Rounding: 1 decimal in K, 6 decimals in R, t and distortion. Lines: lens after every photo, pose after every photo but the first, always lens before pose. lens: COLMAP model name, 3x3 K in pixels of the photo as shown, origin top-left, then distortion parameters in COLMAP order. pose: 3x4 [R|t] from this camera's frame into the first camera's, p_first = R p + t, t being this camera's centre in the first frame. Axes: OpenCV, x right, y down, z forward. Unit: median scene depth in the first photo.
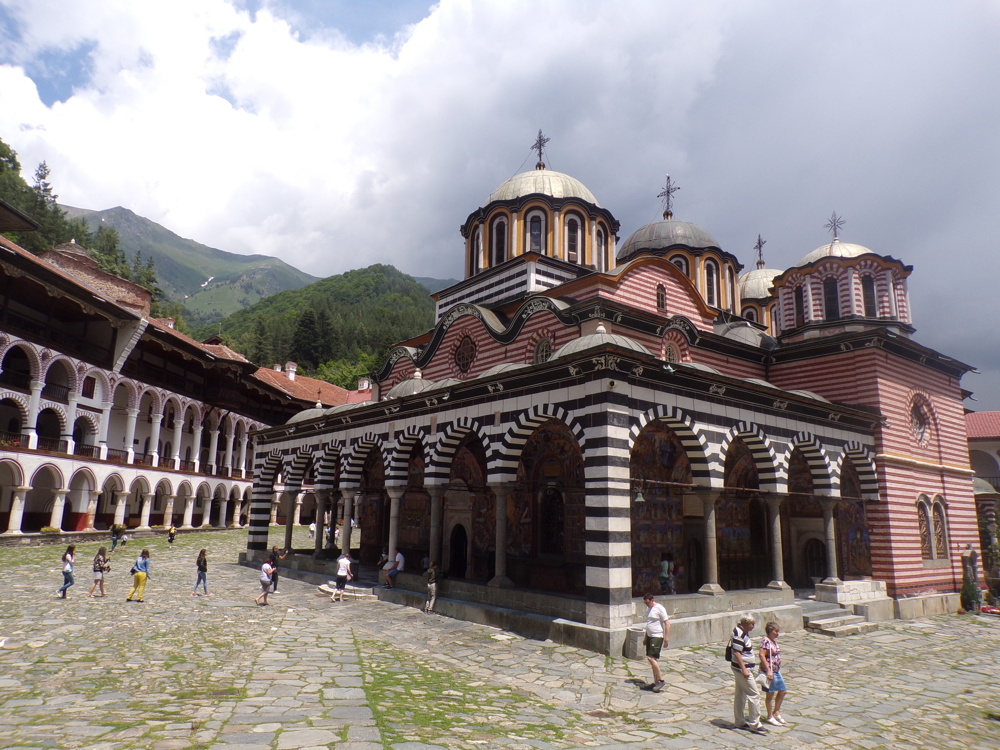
lens RADIAL K [[676.3, 0, 493.5], [0, 676.3, 387.8], [0, 0, 1]] dist [-0.003969, 0.007930]
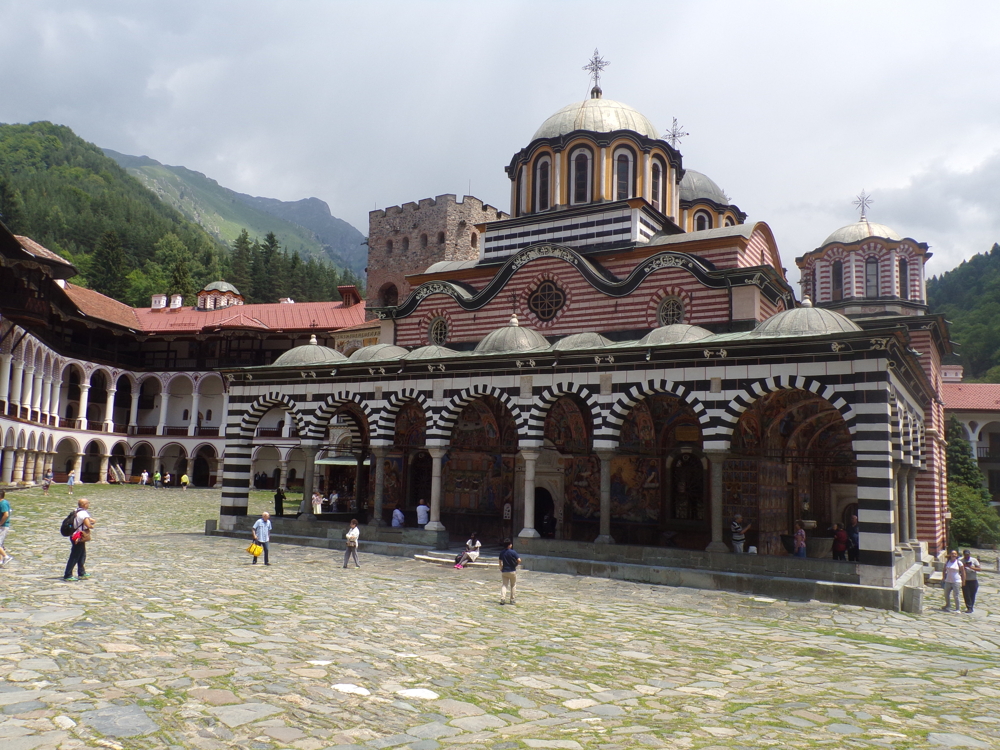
lens RADIAL K [[815.2, 0, 488.3], [0, 815.2, 389.2], [0, 0, 1]] dist [0.007384, 0.006001]
pose [[0.937687, 0.047884, 0.344167, -0.542851], [-0.077653, 0.994287, 0.073230, -0.007091], [-0.338694, -0.095393, 0.936048, 0.000444]]
